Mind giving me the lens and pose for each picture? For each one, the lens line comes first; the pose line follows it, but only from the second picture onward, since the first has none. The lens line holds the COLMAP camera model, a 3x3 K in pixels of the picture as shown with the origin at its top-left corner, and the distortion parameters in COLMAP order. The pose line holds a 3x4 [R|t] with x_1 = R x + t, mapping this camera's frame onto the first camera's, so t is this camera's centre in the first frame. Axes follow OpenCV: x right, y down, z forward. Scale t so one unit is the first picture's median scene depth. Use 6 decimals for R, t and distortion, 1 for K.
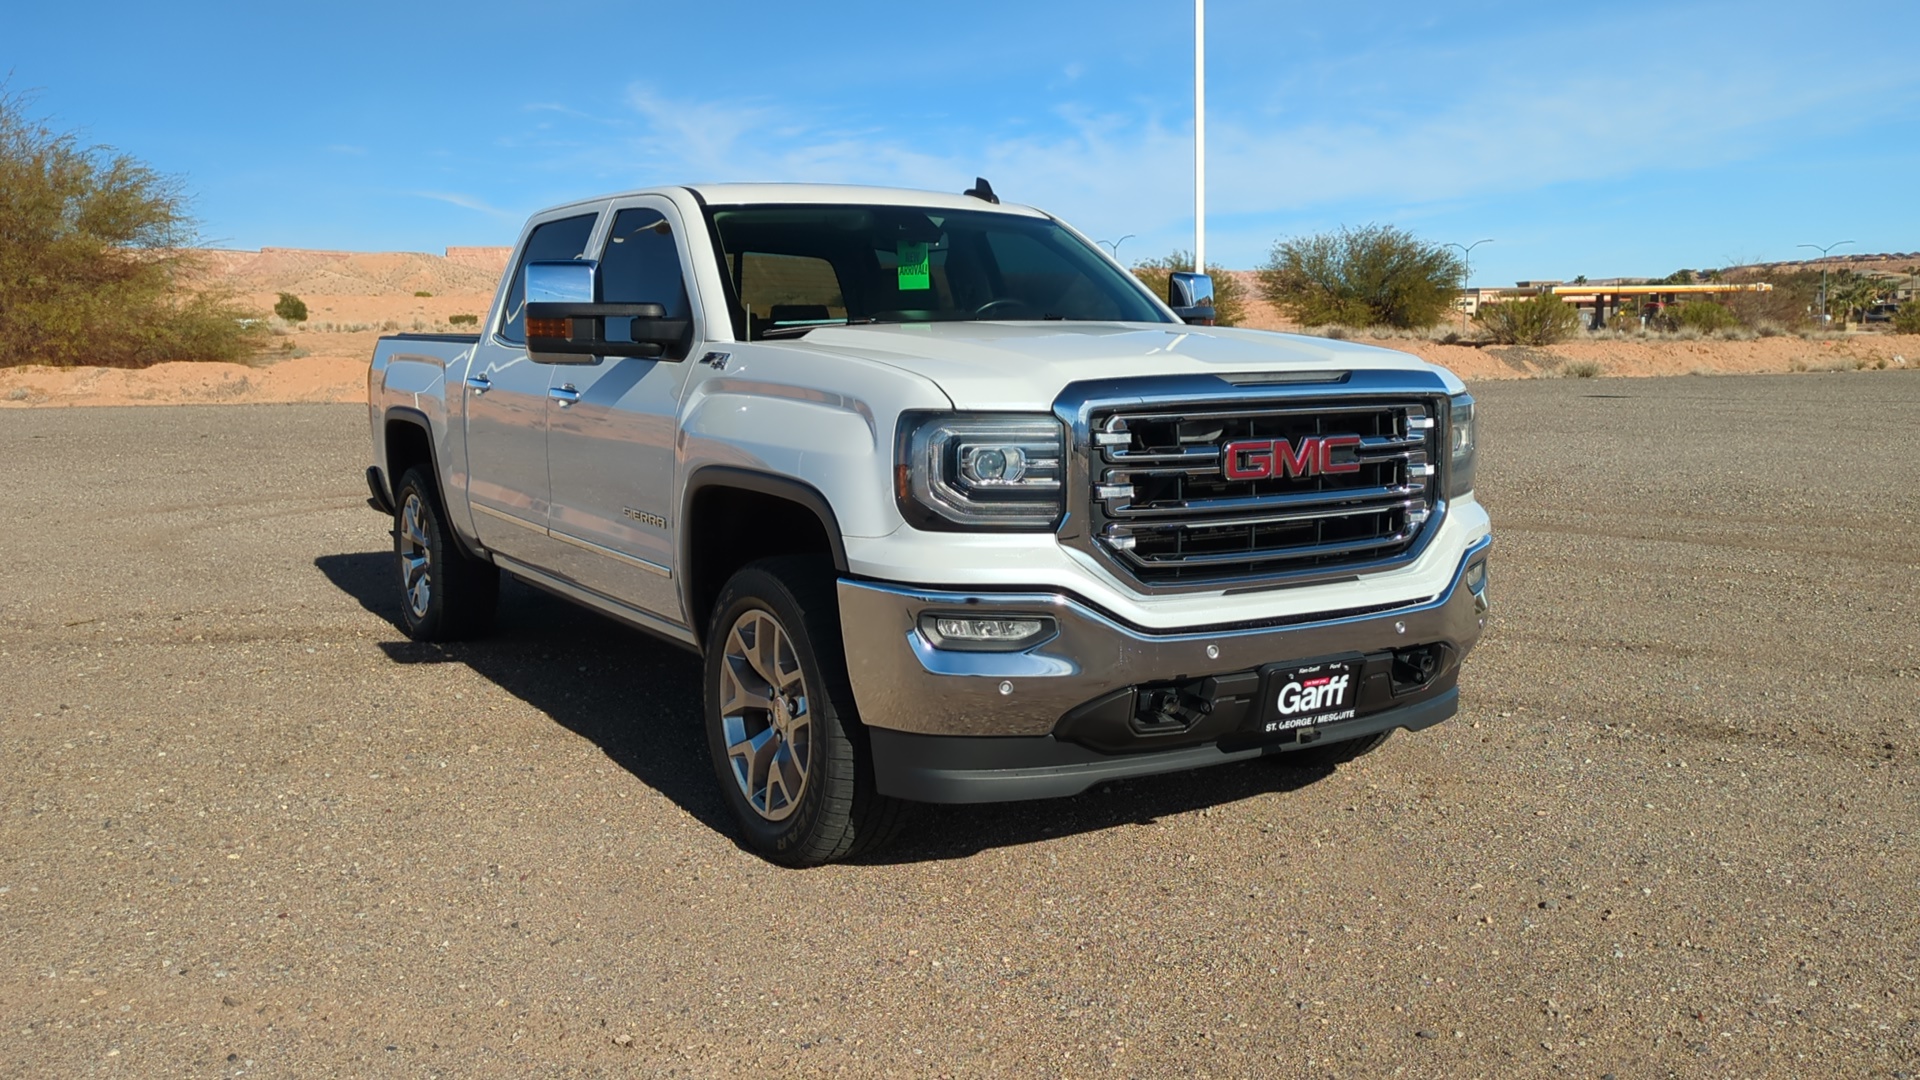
lens RADIAL K [[1656.8, 0, 953.2], [0, 1656.8, 557.8], [0, 0, 1]] dist [0.052598, -0.041717]
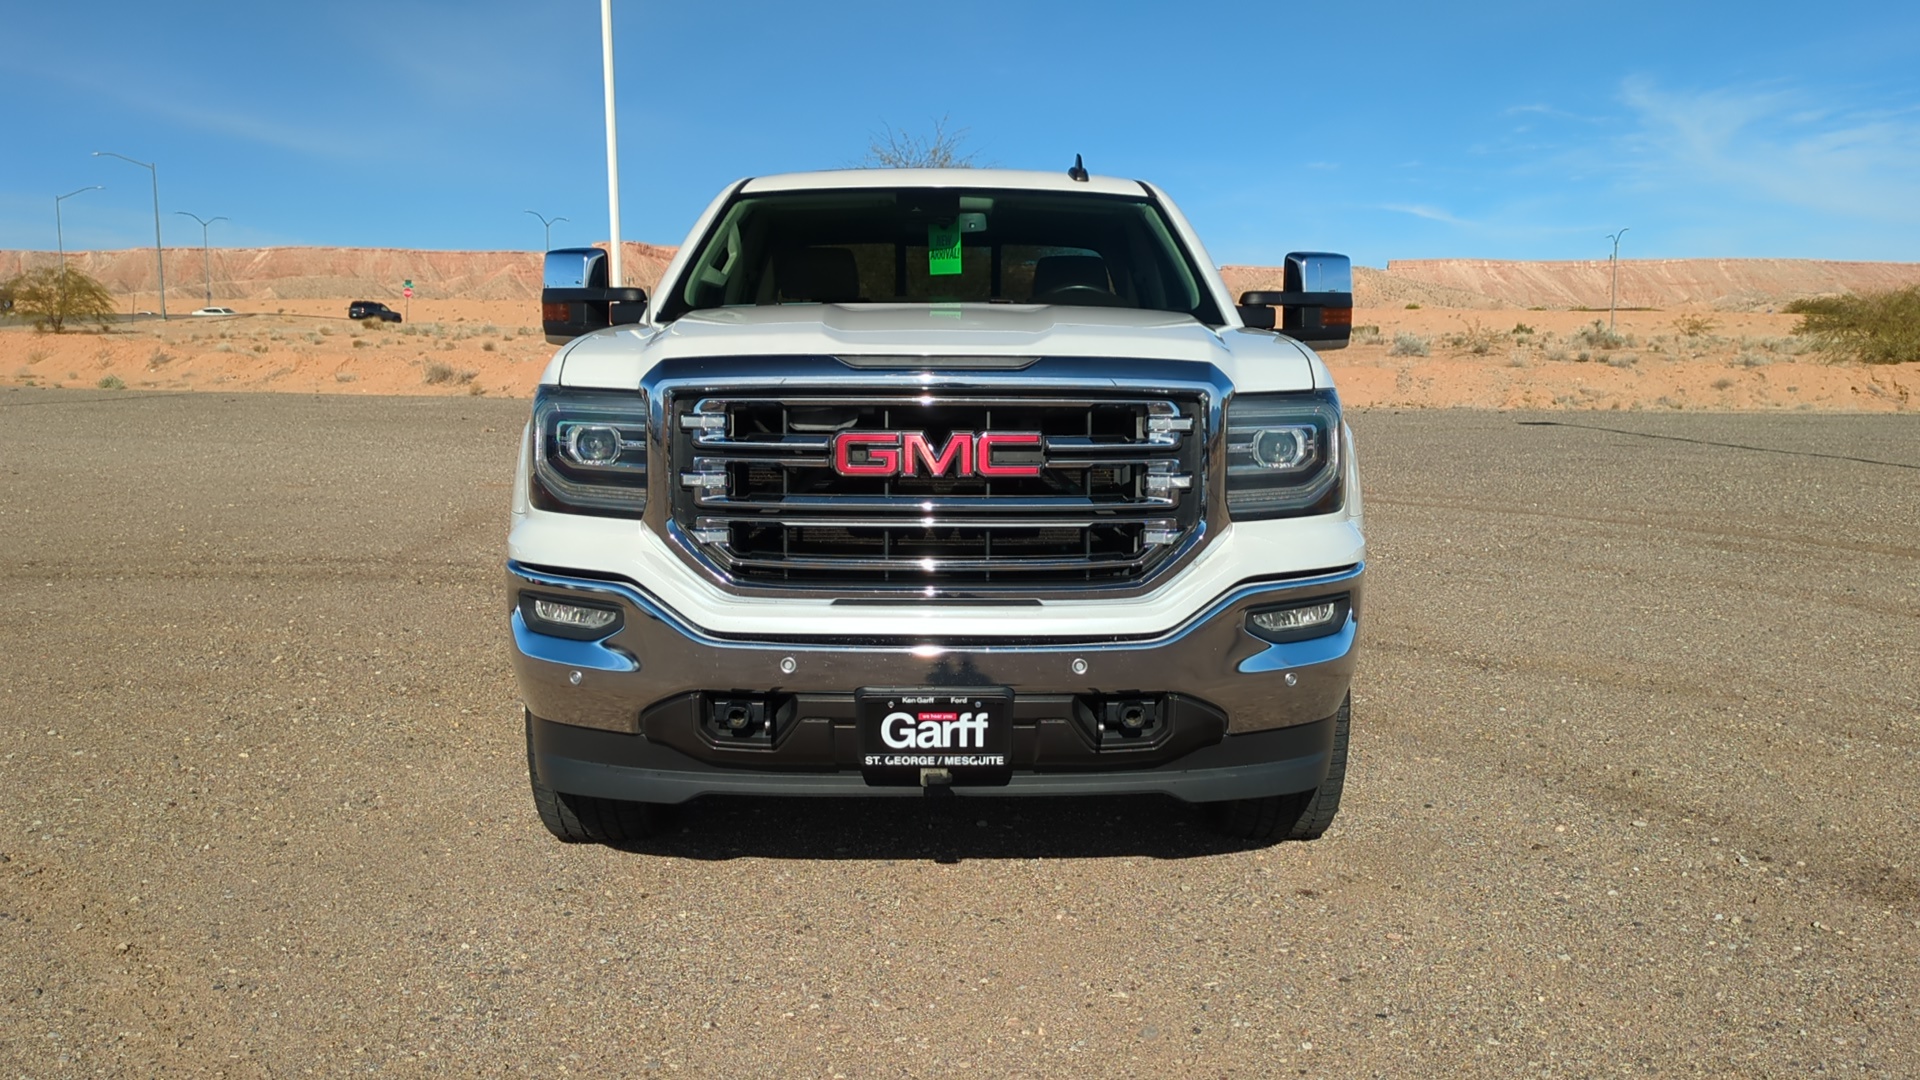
lens RADIAL K [[1656.8, 0, 959.1], [0, 1656.8, 535.7], [0, 0, 1]] dist [0.052598, -0.041717]
pose [[0.853865, 0.068978, -0.515904, 0.664901], [-0.078426, 0.996914, 0.003489, -0.022283], [0.514553, 0.037481, 0.856639, 0.267683]]
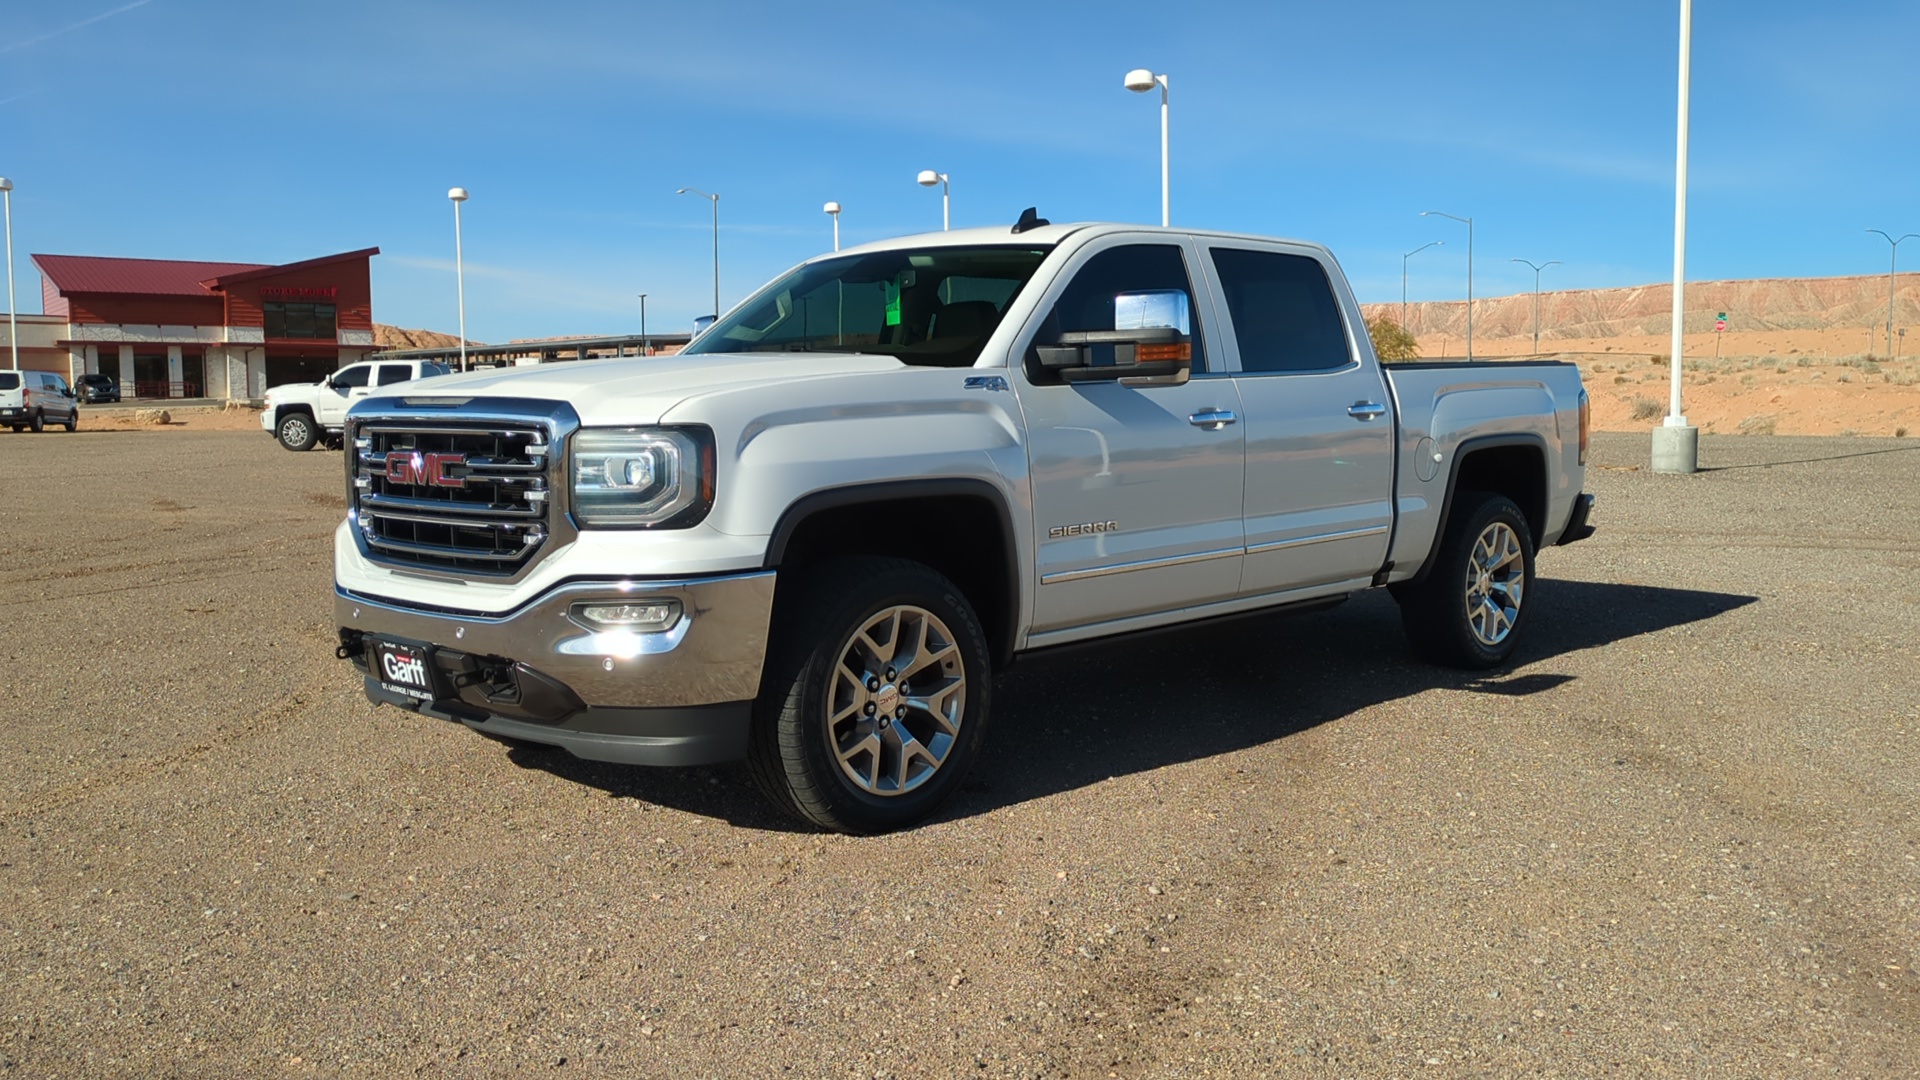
lens RADIAL K [[1656.8, 0, 975.6], [0, 1656.8, 528.1], [0, 0, 1]] dist [0.052598, -0.041717]
pose [[0.244416, 0.085079, -0.965931, 1.456737], [-0.117954, 0.991355, 0.057471, -0.133915], [0.962470, 0.099888, 0.252338, 1.083884]]
